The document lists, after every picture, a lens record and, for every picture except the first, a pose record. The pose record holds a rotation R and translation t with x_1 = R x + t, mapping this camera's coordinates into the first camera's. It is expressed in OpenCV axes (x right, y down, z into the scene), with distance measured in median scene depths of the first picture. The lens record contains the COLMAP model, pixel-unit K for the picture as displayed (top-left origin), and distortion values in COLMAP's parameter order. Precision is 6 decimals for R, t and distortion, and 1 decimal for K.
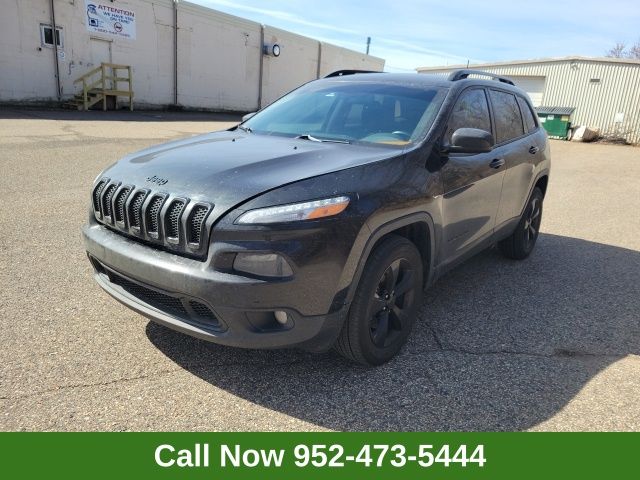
lens RADIAL K [[481.3, 0, 324.4], [0, 481.3, 235.5], [0, 0, 1]] dist [0.054367, -0.038508]
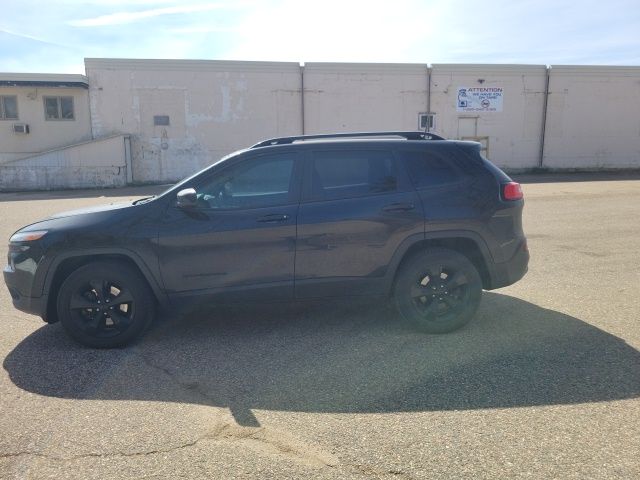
lens RADIAL K [[481.3, 0, 326.2], [0, 481.3, 229.1], [0, 0, 1]] dist [0.054367, -0.038508]
pose [[0.648057, 0.032593, -0.760894, 0.212046], [-0.139475, 0.987266, -0.076502, -0.009538], [0.748711, 0.155703, 0.644351, 0.064958]]
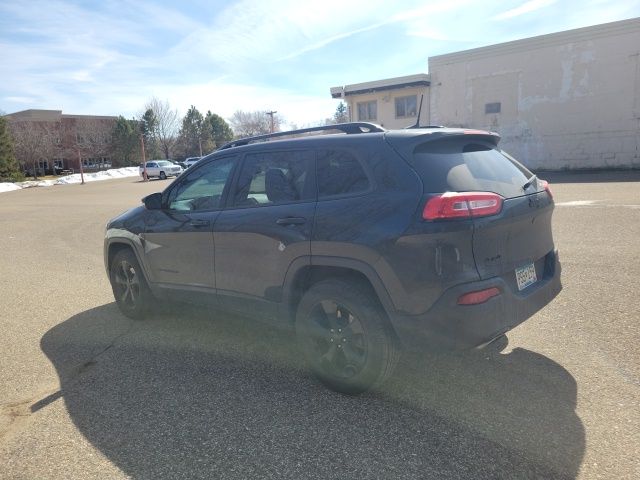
lens RADIAL K [[481.3, 0, 326.0], [0, 481.3, 225.4], [0, 0, 1]] dist [0.054367, -0.038508]
pose [[-0.082250, 0.072613, -0.993963, 0.237348], [-0.211412, 0.973373, 0.088603, -0.050471], [0.973930, 0.217423, -0.064709, 0.225729]]
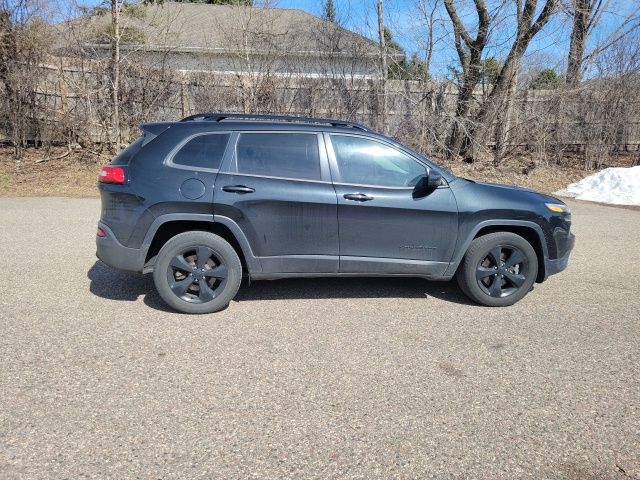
lens RADIAL K [[481.3, 0, 312.4], [0, 481.3, 238.8], [0, 0, 1]] dist [0.054367, -0.038508]
pose [[-0.706236, -0.203823, 0.678003, -0.133366], [0.123656, 0.907429, 0.401599, -0.108170], [-0.697094, 0.367463, -0.615655, 0.358053]]
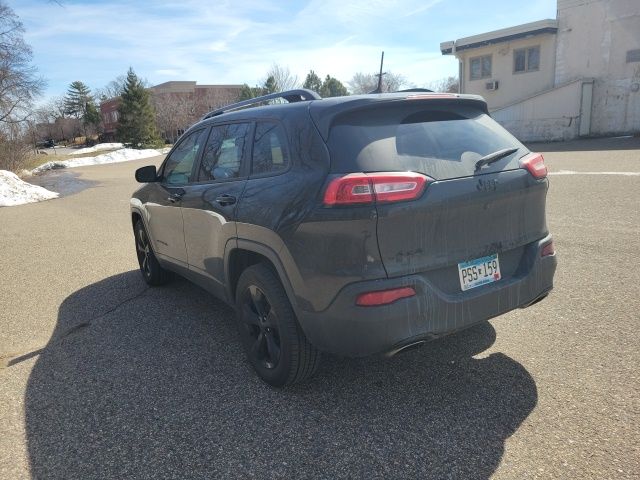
lens RADIAL K [[481.3, 0, 318.1], [0, 481.3, 239.5], [0, 0, 1]] dist [0.054367, -0.038508]
pose [[-0.340429, 0.162370, -0.926145, 0.212332], [-0.197928, 0.950533, 0.239399, -0.064340], [0.919202, 0.264808, -0.291452, 0.274342]]
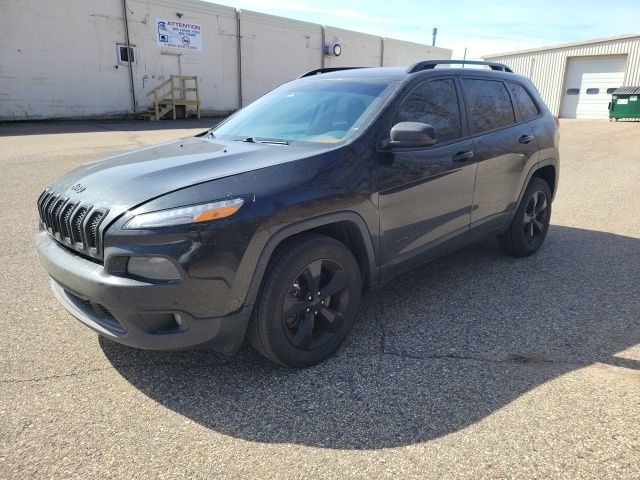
lens RADIAL K [[481.3, 0, 324.1], [0, 481.3, 226.1], [0, 0, 1]] dist [0.054367, -0.038508]
pose [[0.987054, -0.021814, -0.158895, 0.039276], [0.019761, 0.999700, -0.014486, -0.000640], [0.159163, 0.011158, 0.987189, 0.004009]]
